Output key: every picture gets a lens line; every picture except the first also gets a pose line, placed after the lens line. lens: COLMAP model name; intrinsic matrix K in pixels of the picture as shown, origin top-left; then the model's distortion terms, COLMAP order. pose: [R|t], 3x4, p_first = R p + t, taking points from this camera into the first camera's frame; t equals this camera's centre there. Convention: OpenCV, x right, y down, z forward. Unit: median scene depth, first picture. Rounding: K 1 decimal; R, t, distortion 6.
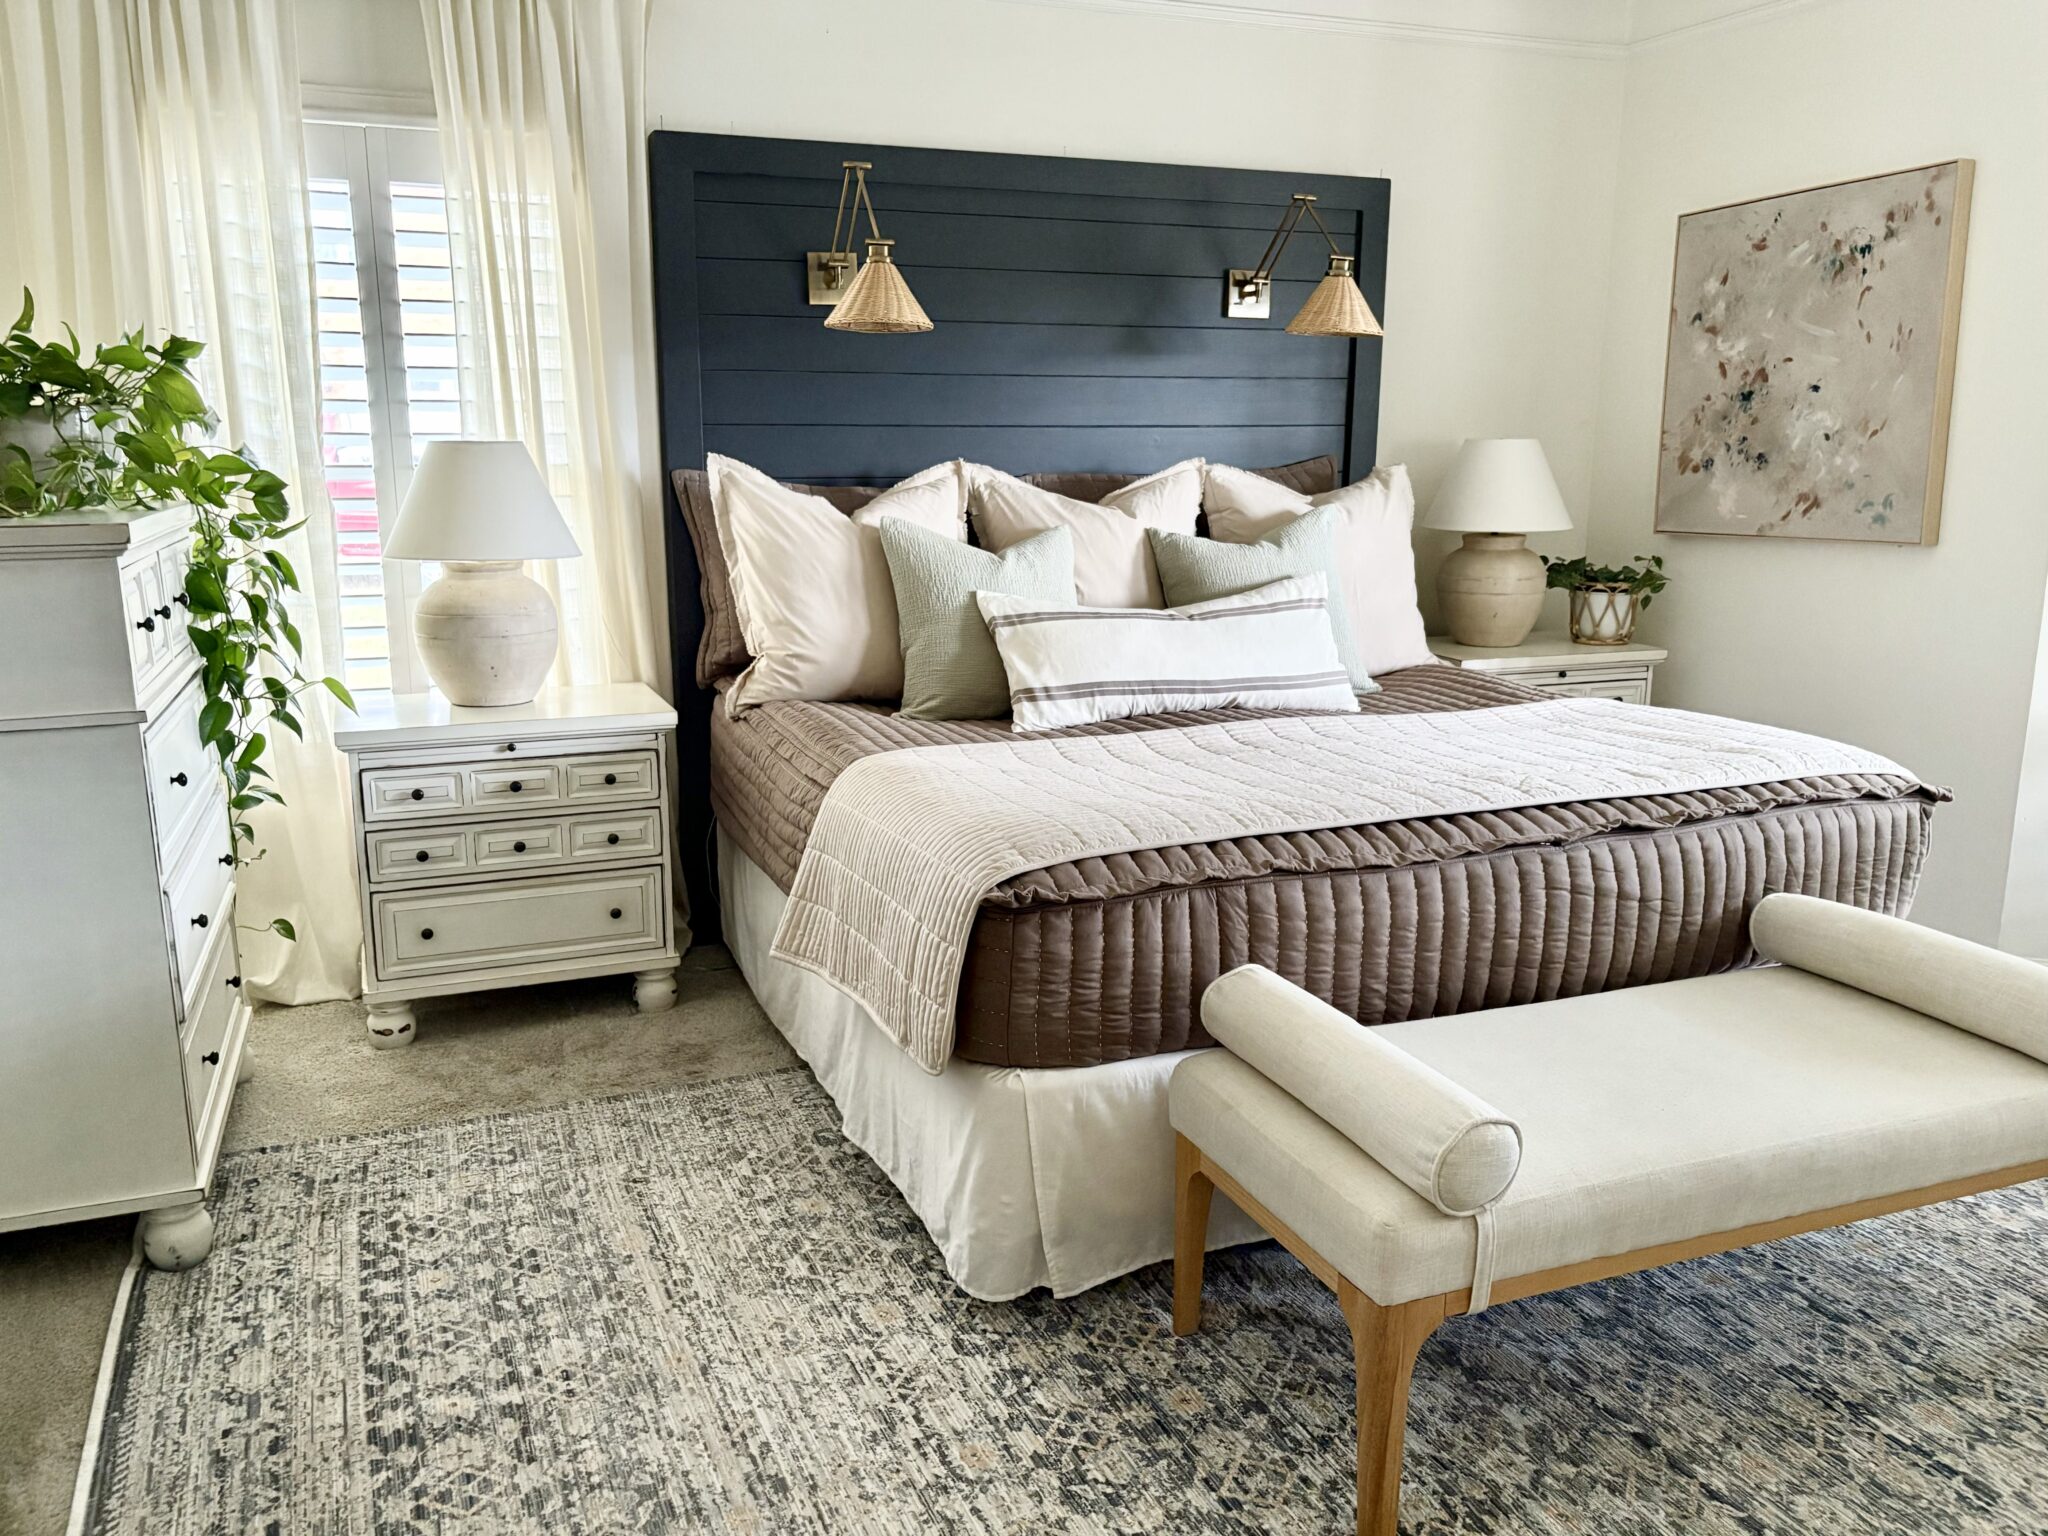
lens RADIAL K [[1601.4, 0, 1024.0], [0, 1601.4, 768.0], [0, 0, 1]] dist [0.040272, -0.048040]
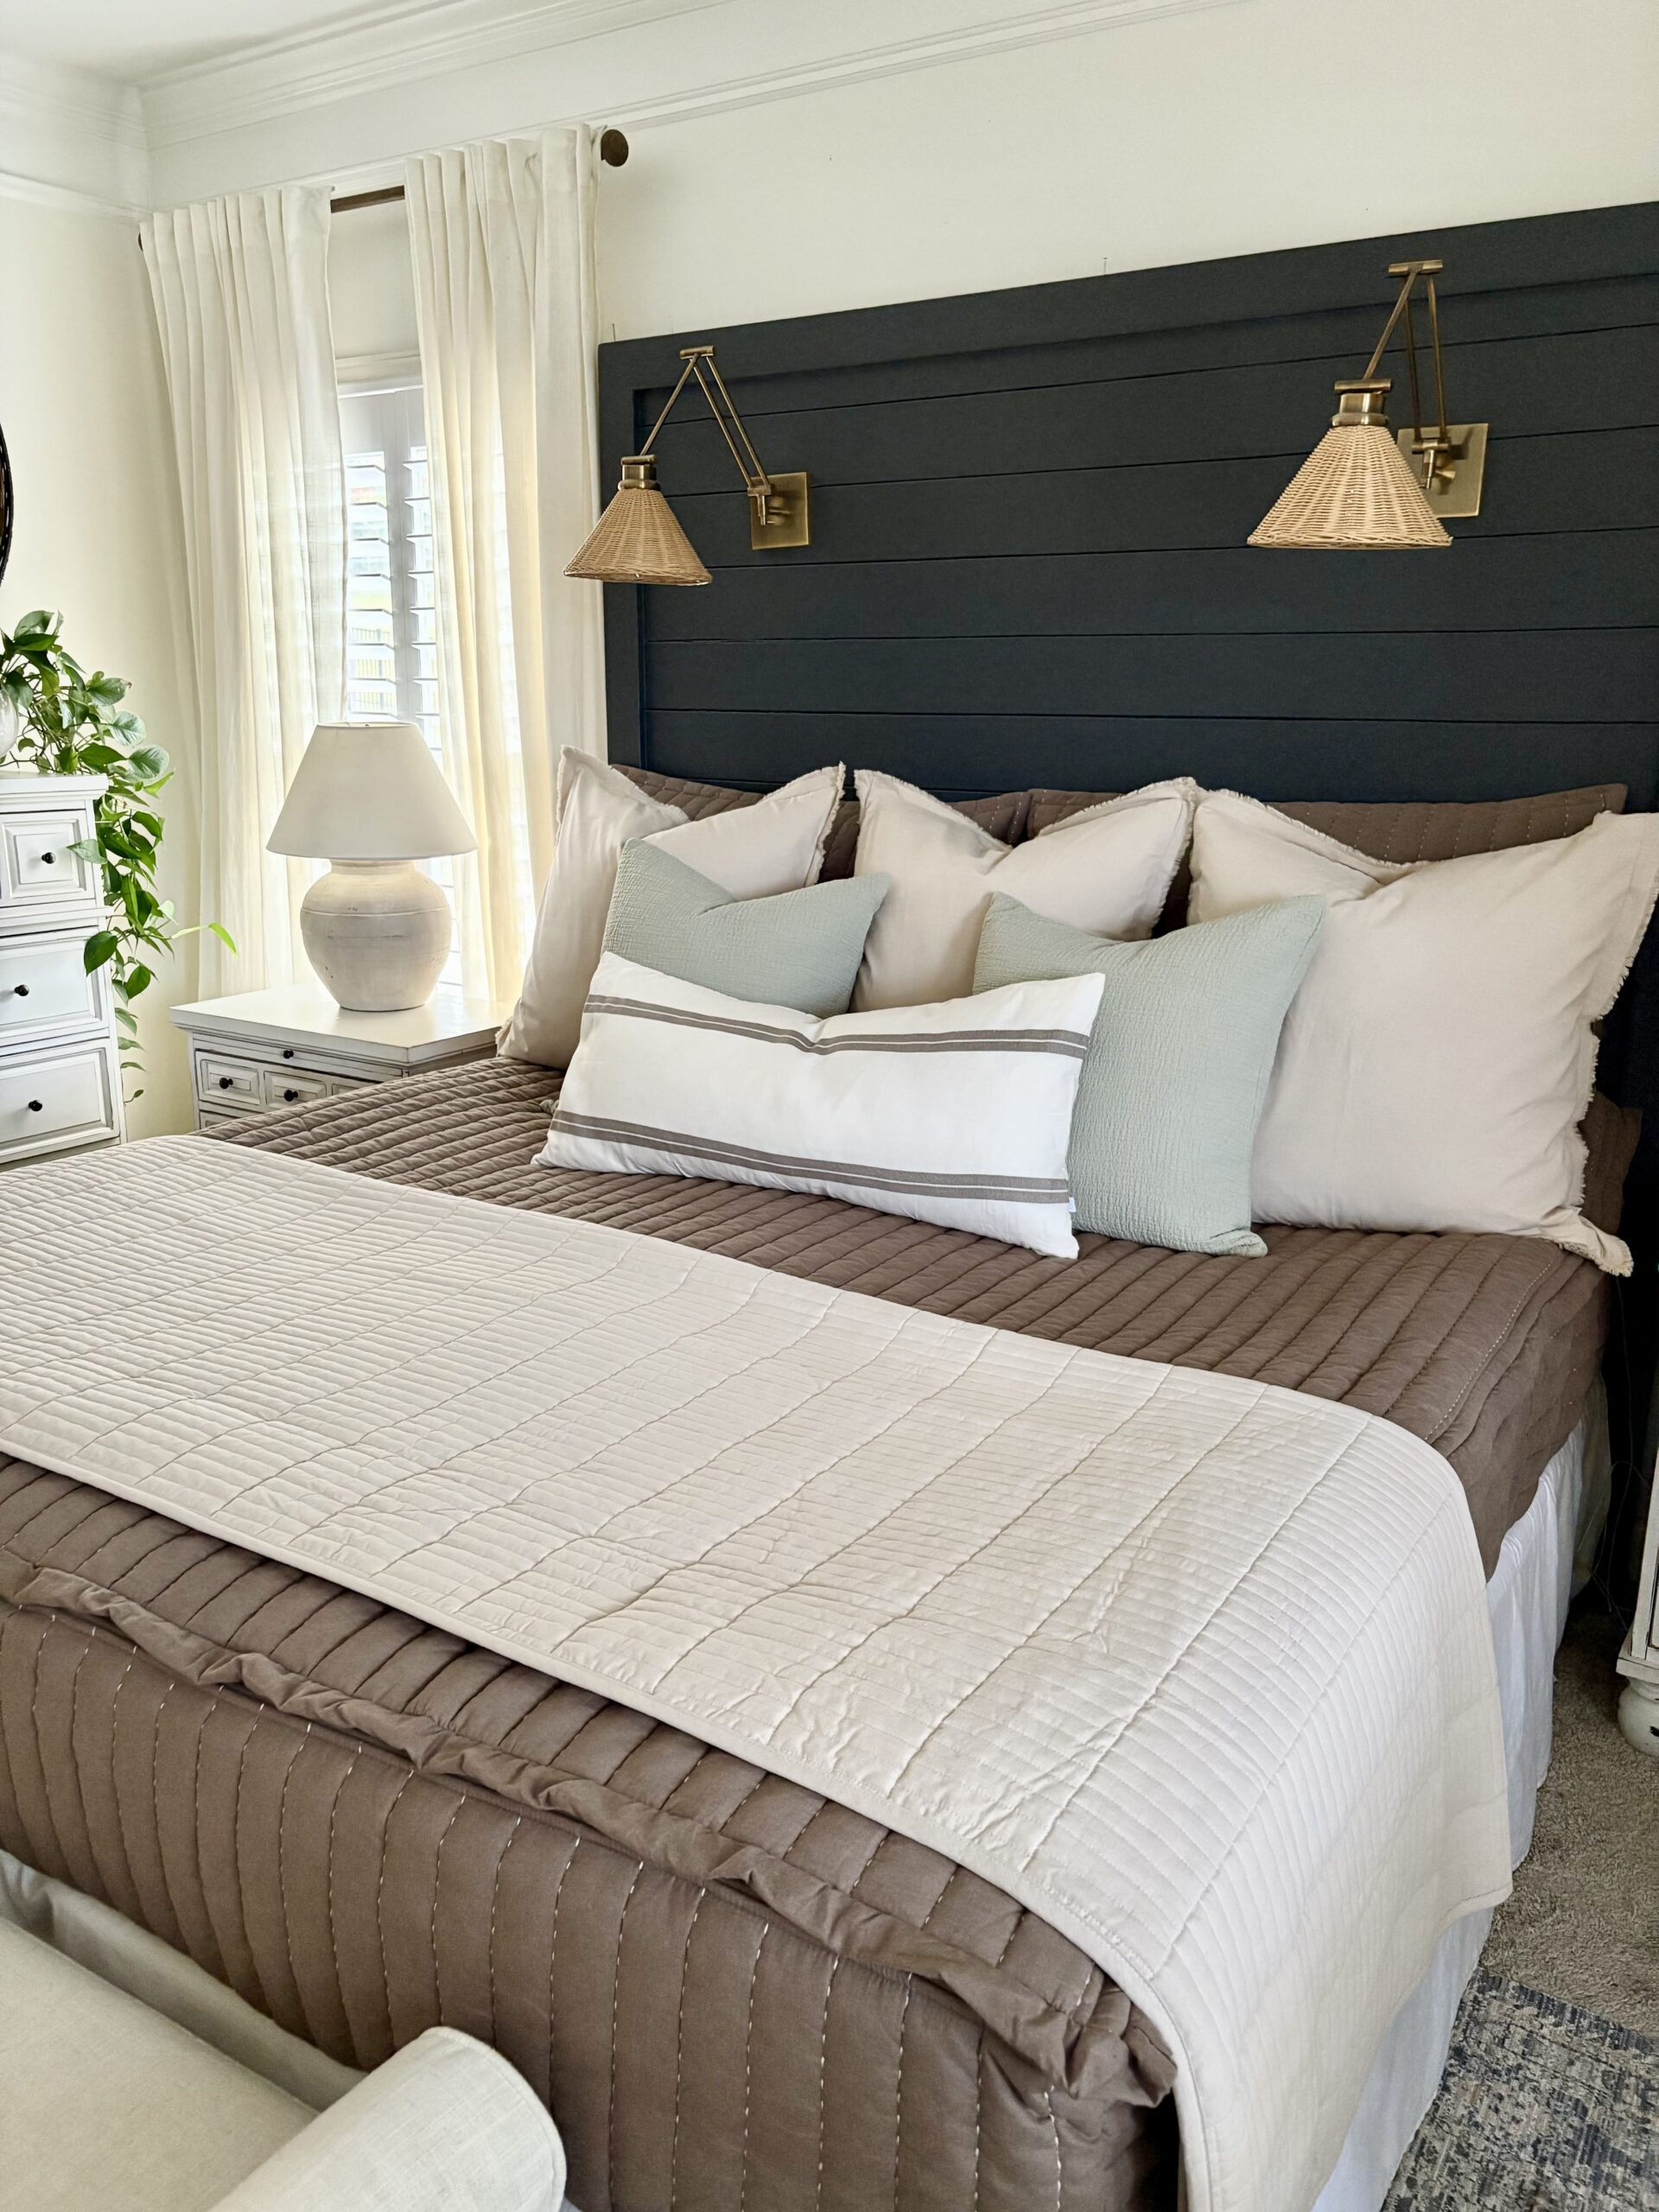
lens RADIAL K [[1679.4, 0, 820.2], [0, 1679.4, 1109.1], [0, 0, 1]] dist [0.033336, -0.040008]
pose [[0.576332, 0.202681, -0.791683, 0.749115], [-0.173008, 0.977059, 0.124193, -0.182320], [0.798692, 0.065391, 0.598176, 0.765658]]
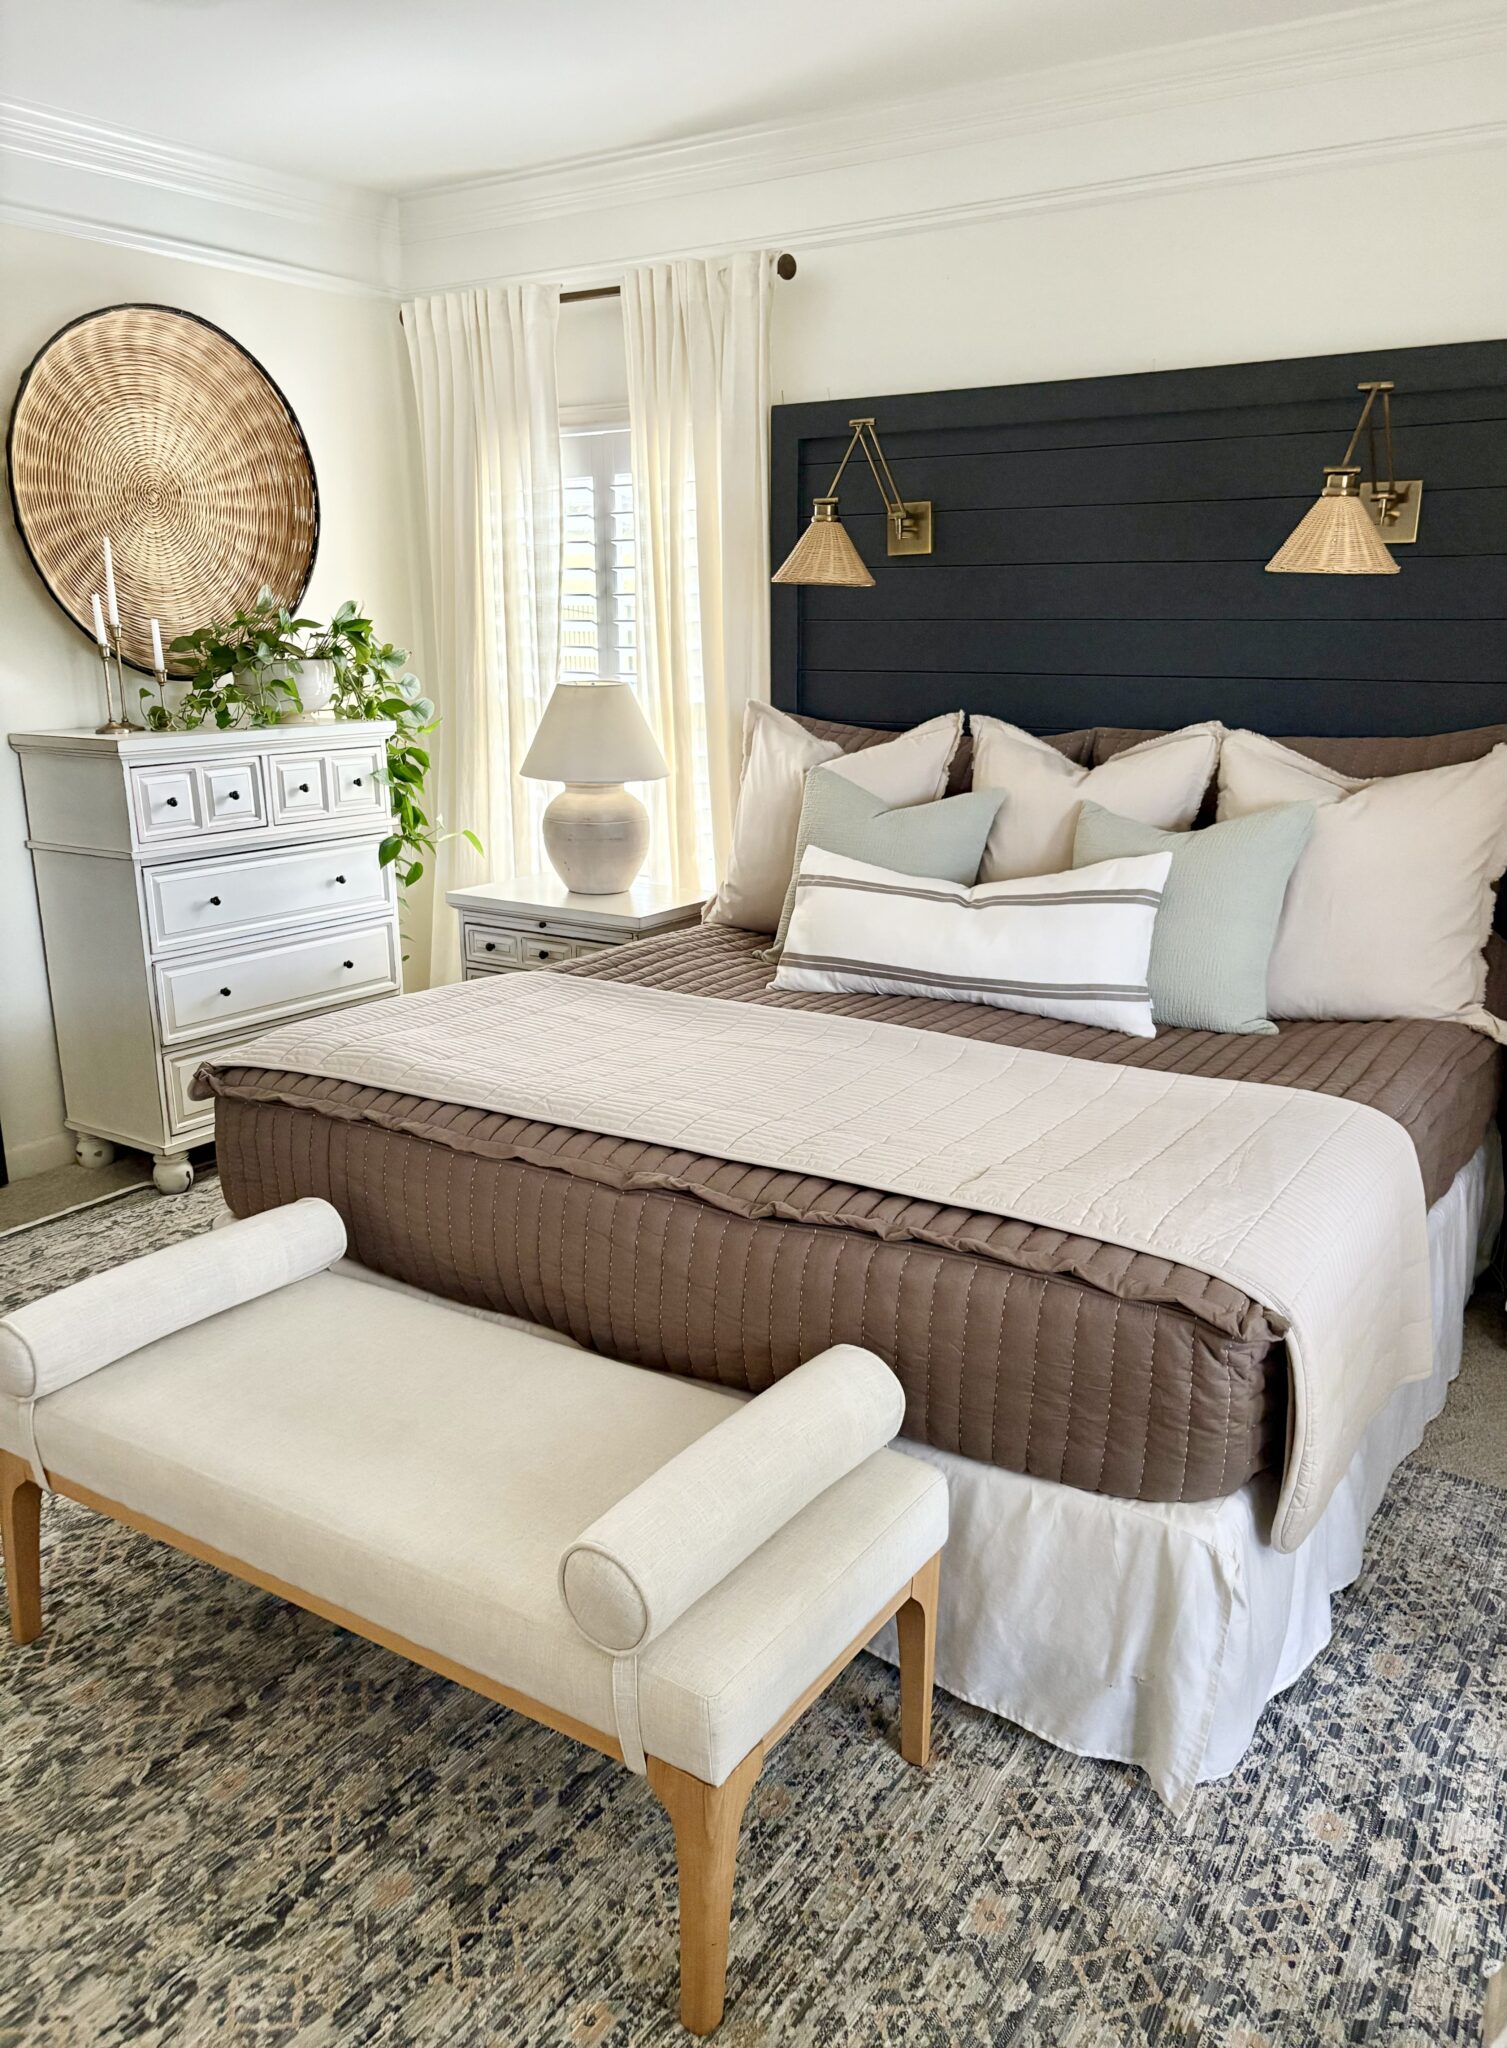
lens RADIAL K [[1567.7, 0, 759.1], [0, 1567.7, 1039.5], [0, 0, 1]] dist [0.011844, 0.008111]
pose [[0.566296, 0.214491, -0.795803, 0.932605], [-0.166074, 0.975435, 0.144728, -0.154655], [0.807297, 0.050204, 0.588007, 0.467824]]
